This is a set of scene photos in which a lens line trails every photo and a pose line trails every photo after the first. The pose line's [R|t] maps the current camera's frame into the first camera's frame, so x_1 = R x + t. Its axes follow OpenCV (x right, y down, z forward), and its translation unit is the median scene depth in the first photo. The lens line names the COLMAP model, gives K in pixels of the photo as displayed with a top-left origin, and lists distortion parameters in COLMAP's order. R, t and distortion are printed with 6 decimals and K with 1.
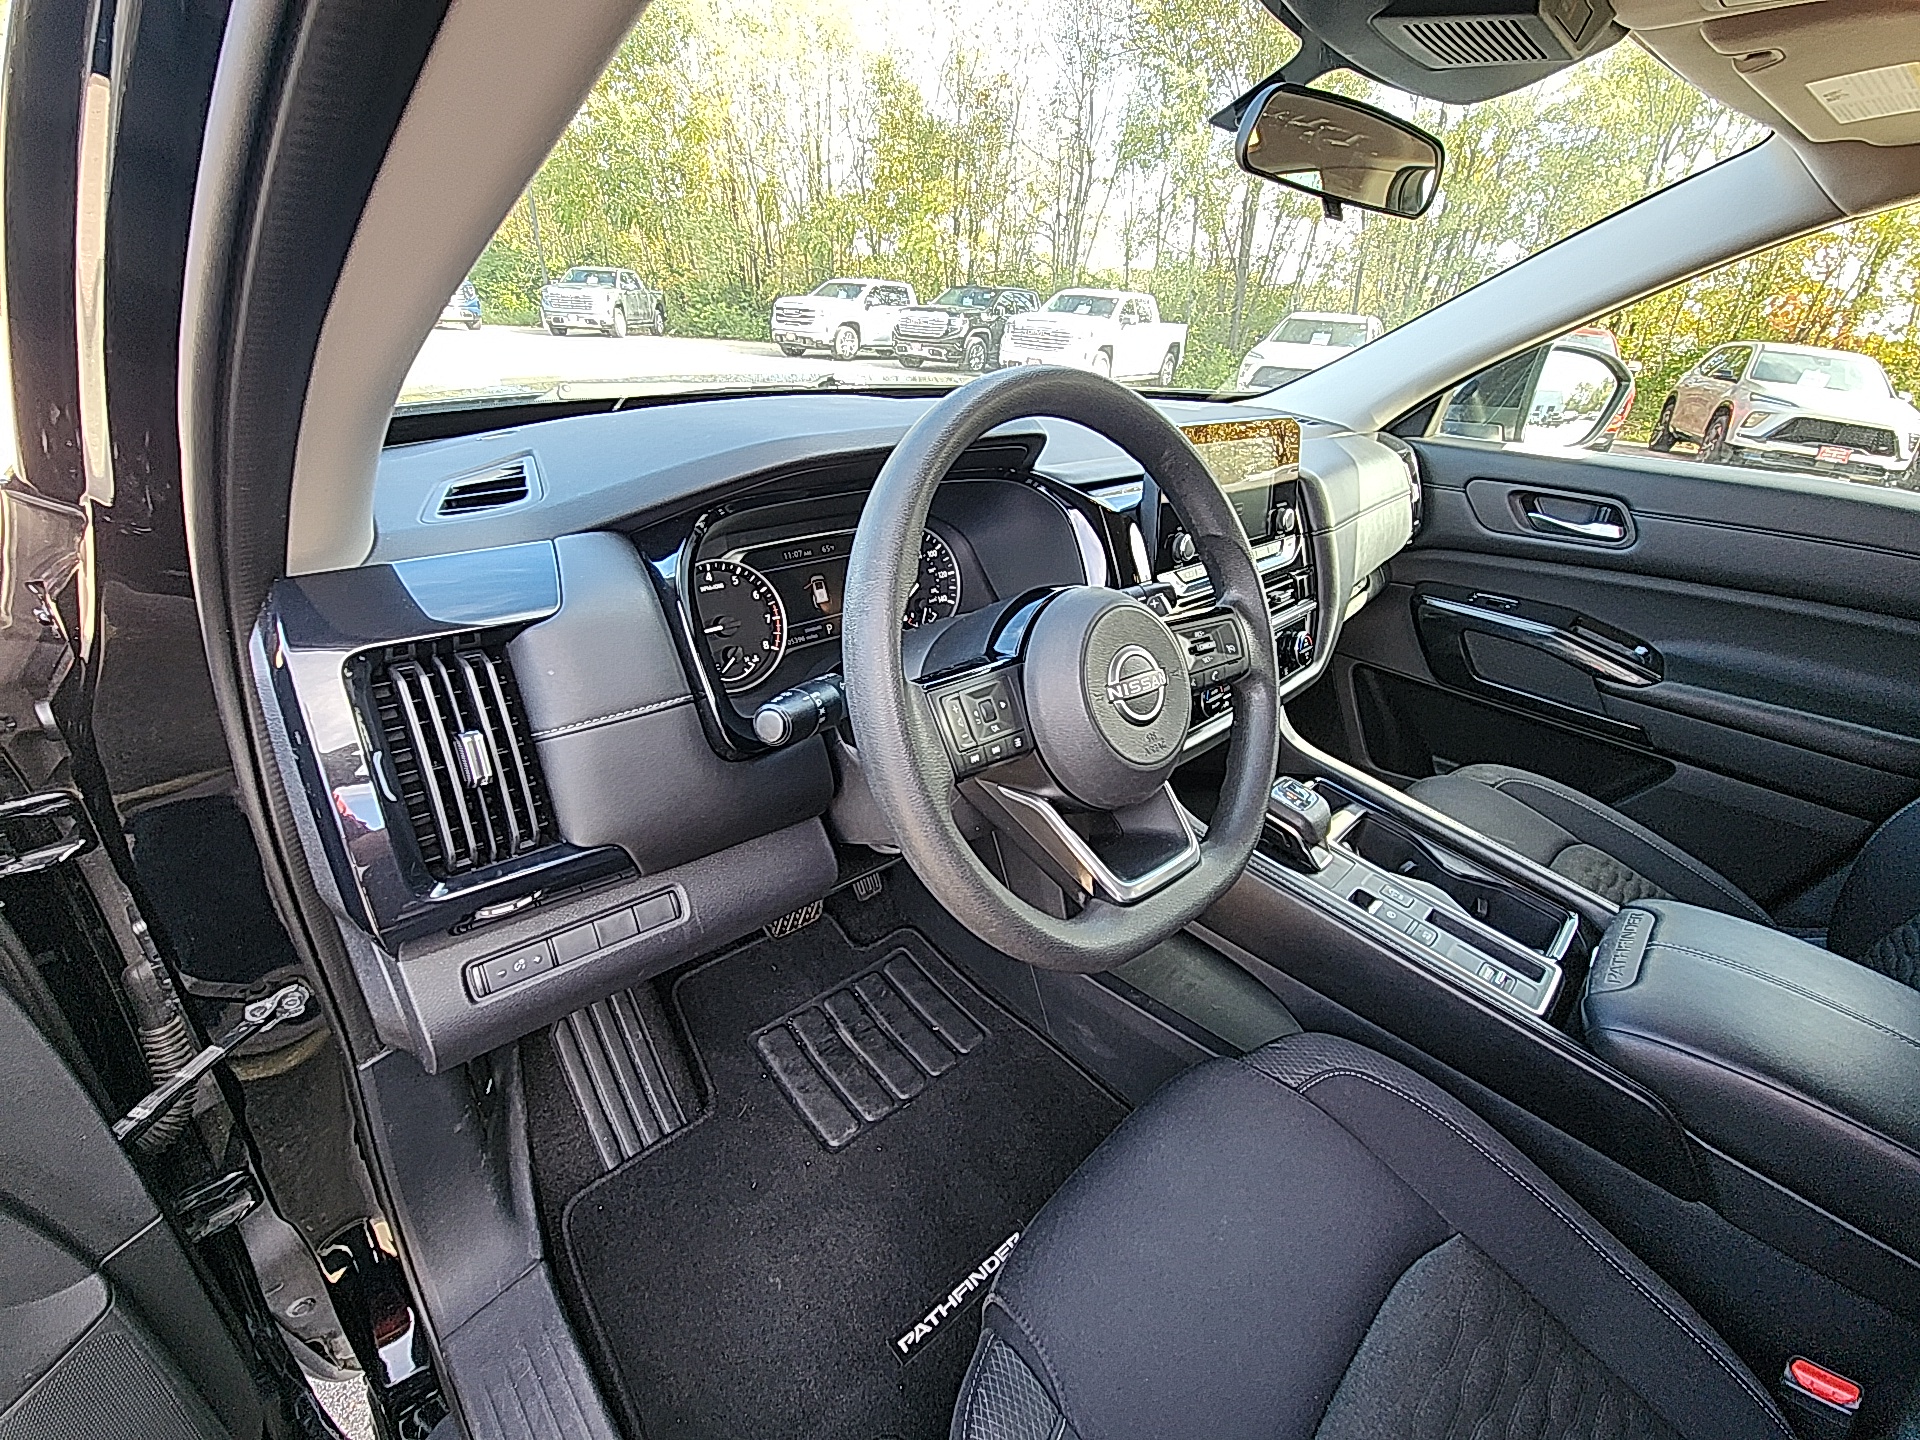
lens RADIAL K [[768.5, 0, 950.1], [0, 768.5, 704.1], [0, 0, 1]] dist [0.022072, -0.016462]
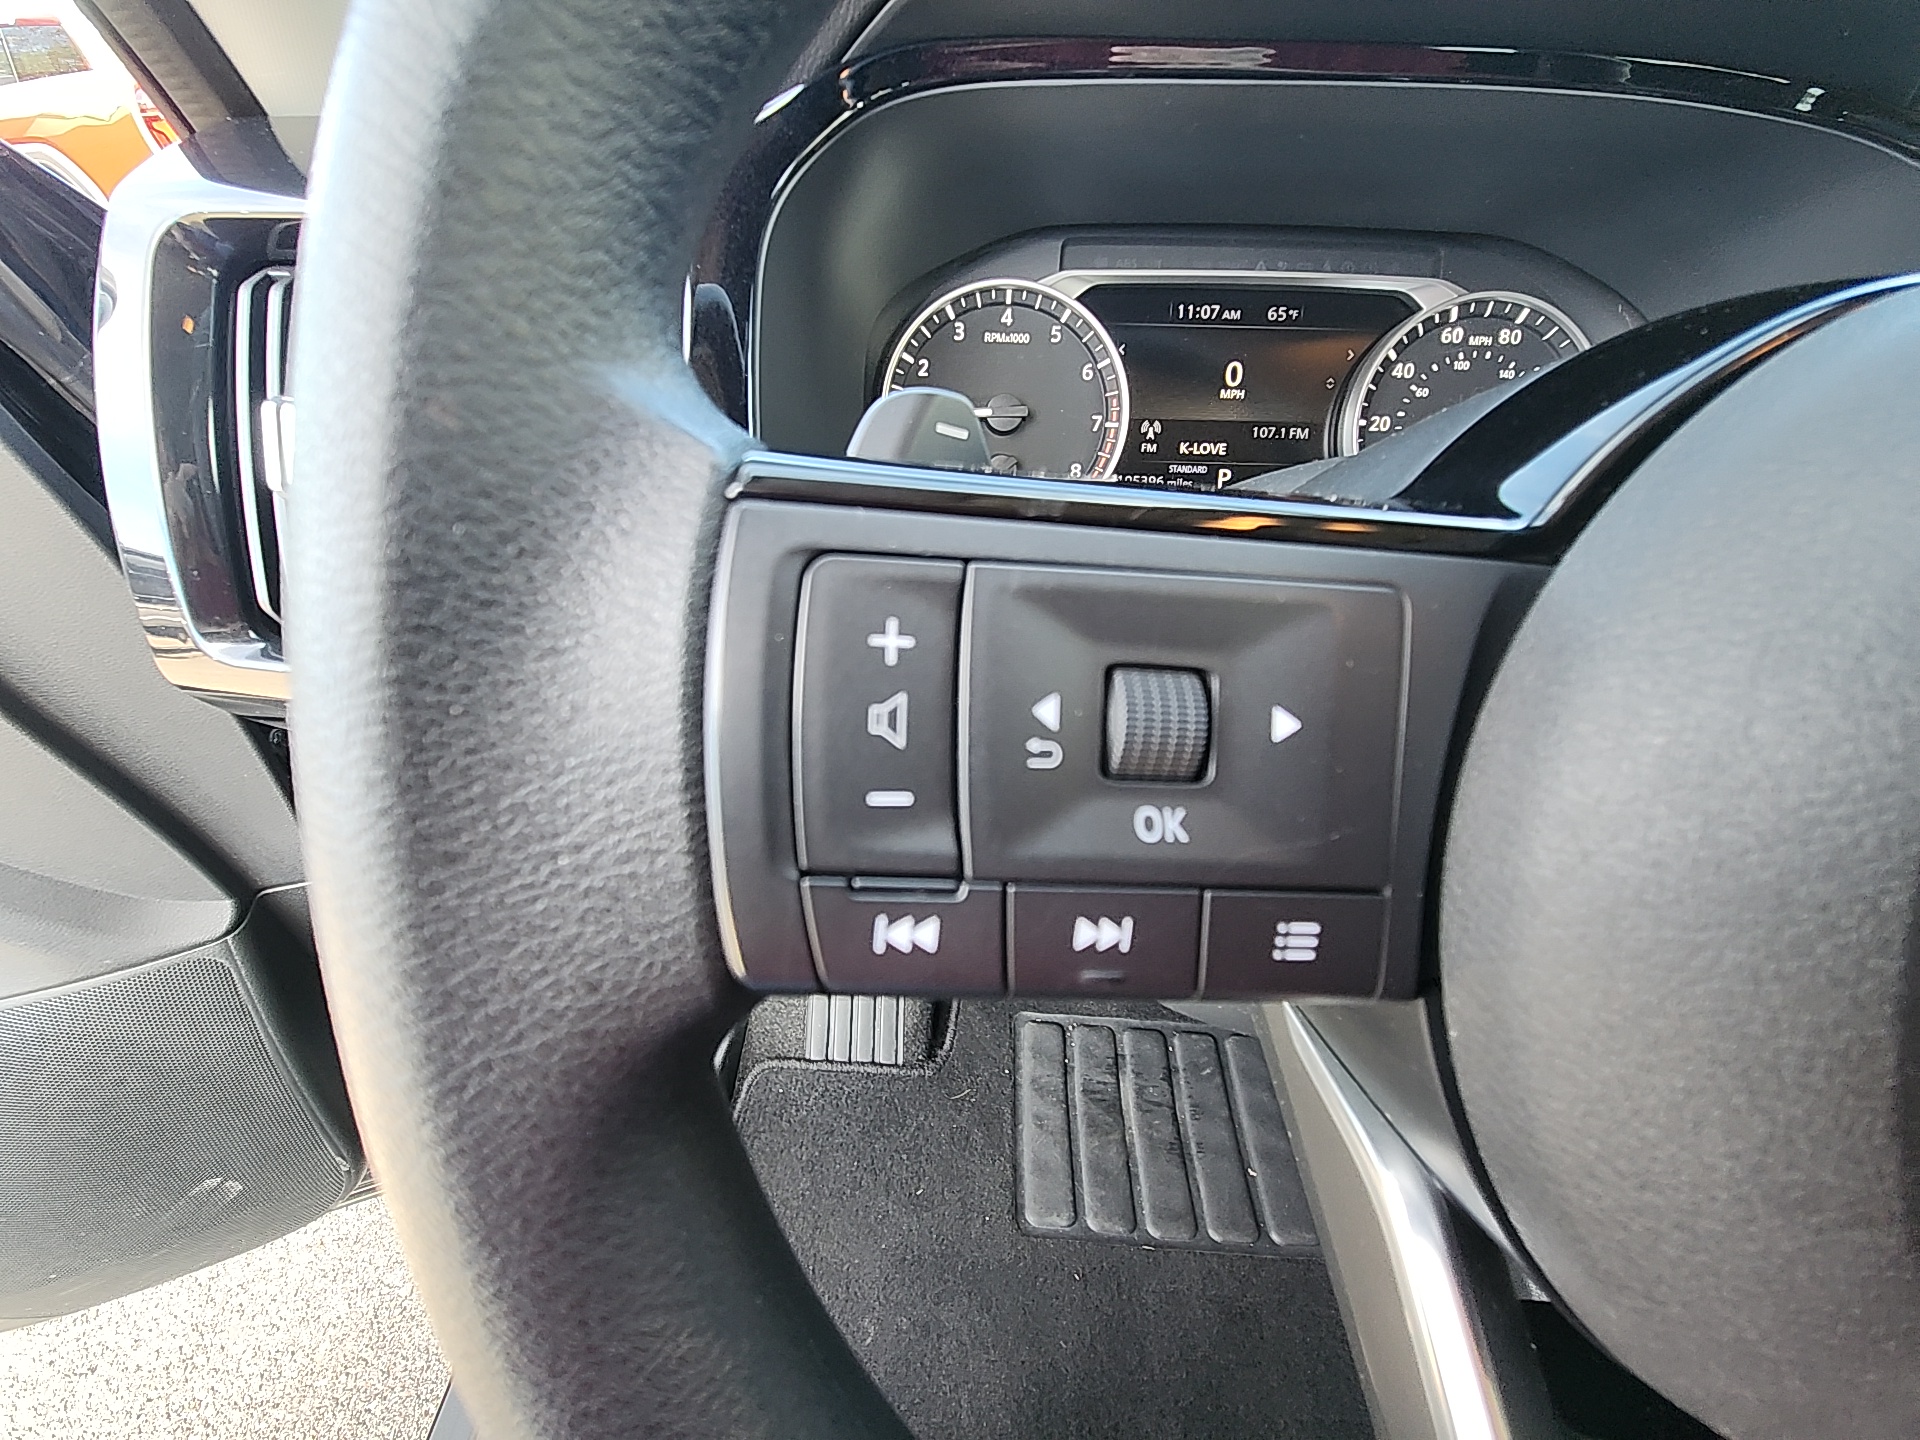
lens RADIAL K [[770.2, 0, 948.7], [0, 770.2, 702.8], [0, 0, 1]] dist [0.012862, -0.009752]
pose [[0.710036, 0.363758, -0.602934, 0.060807], [-0.302127, 0.930795, 0.205766, -0.008151], [0.636057, 0.036061, 0.770799, 0.401580]]
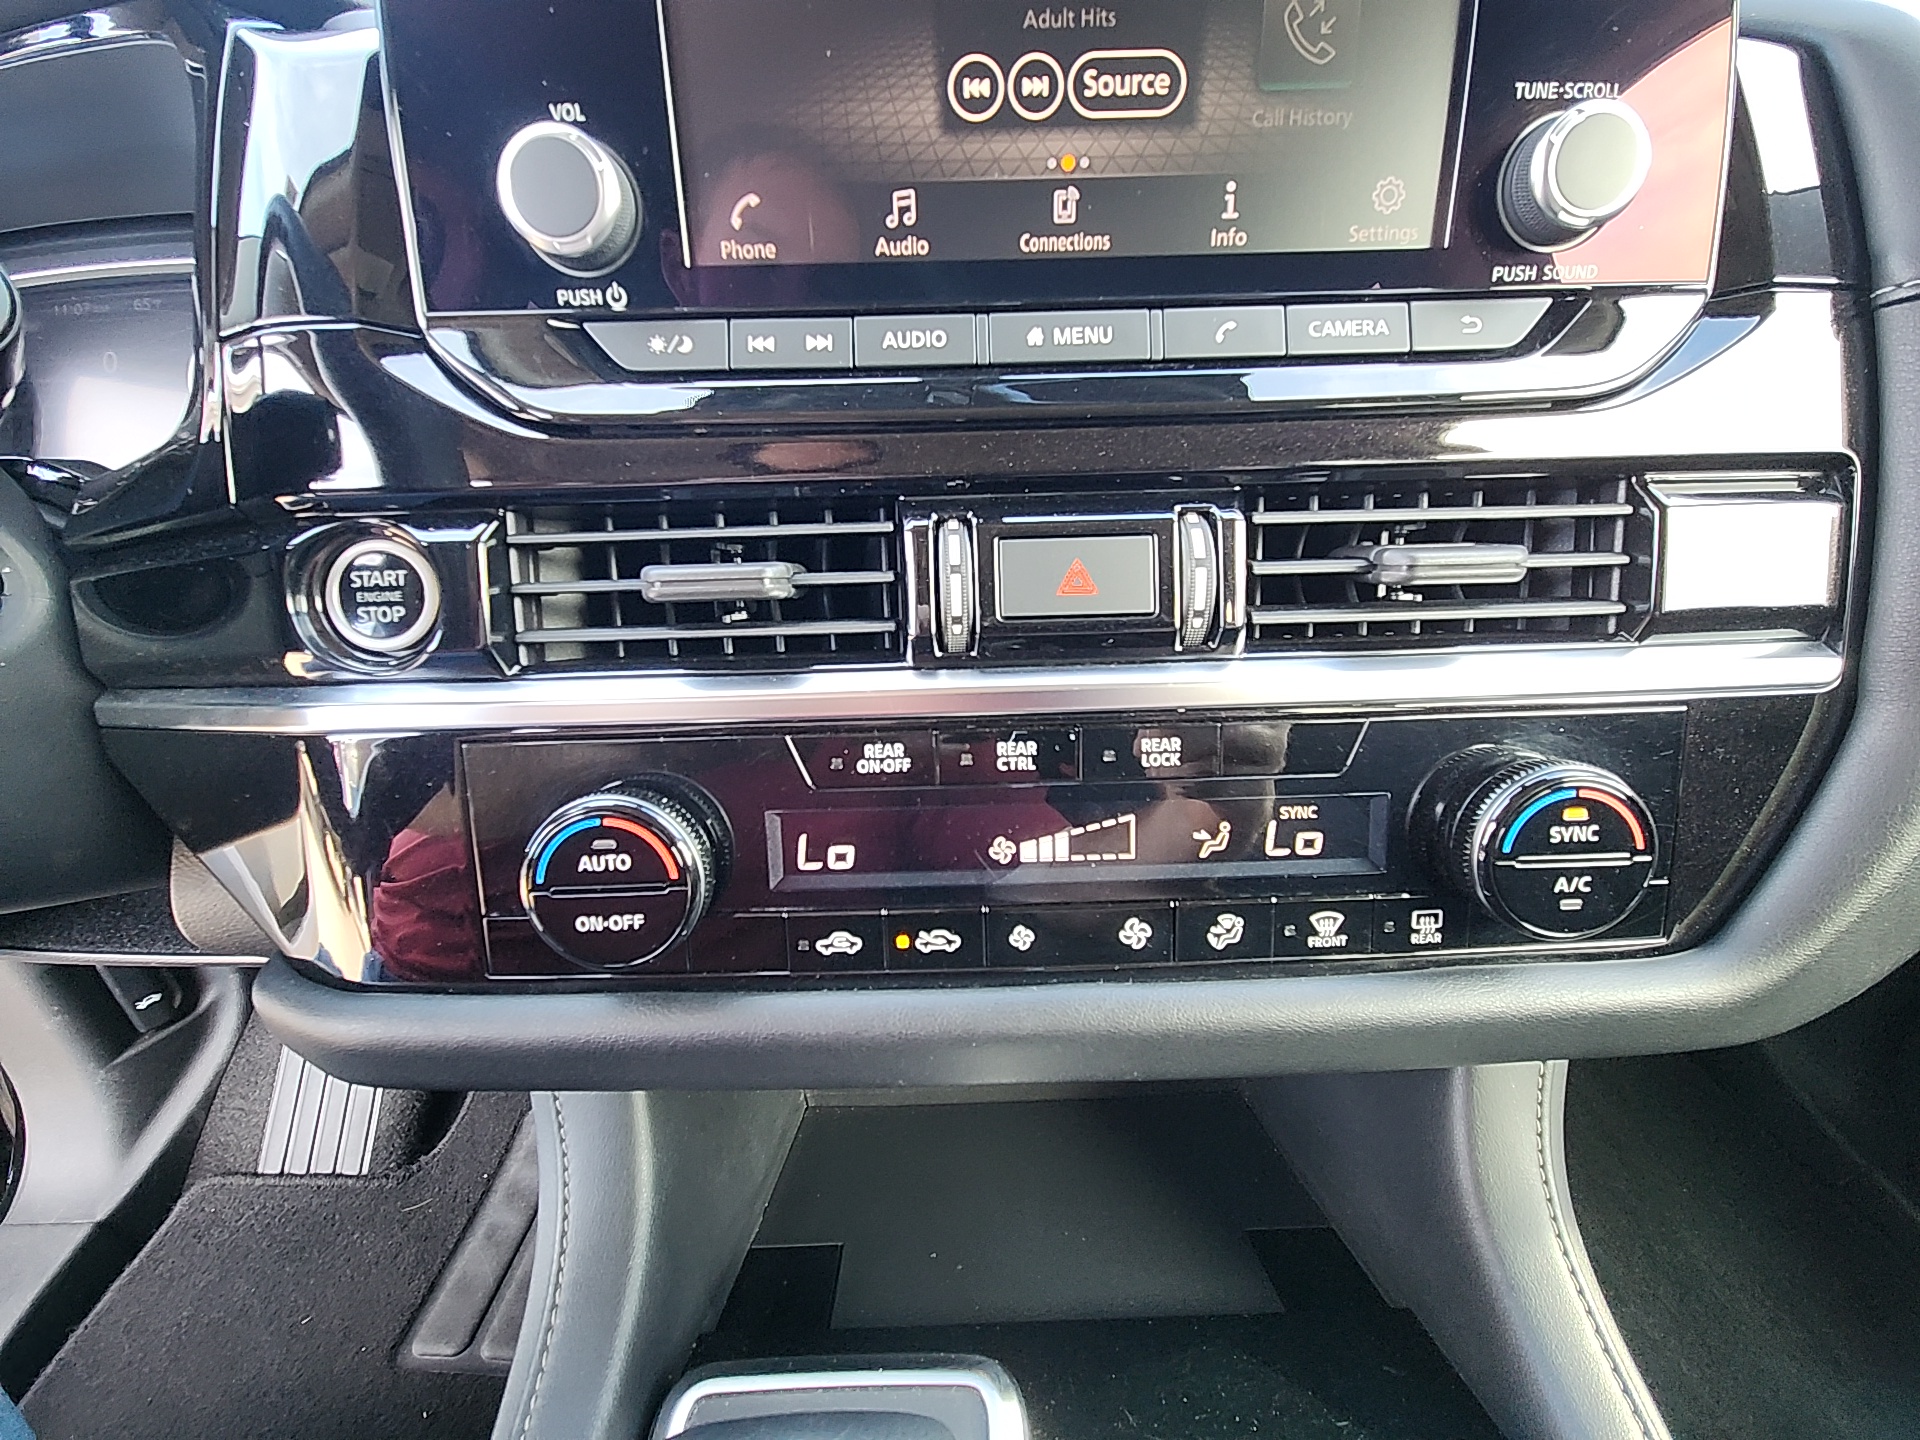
lens RADIAL K [[770.2, 0, 948.7], [0, 770.2, 702.8], [0, 0, 1]] dist [0.012862, -0.009752]
pose [[0.729940, 0.224371, -0.645635, 0.486656], [-0.244516, 0.967794, 0.059883, -0.088372], [0.638278, 0.114157, 0.761294, 0.791456]]
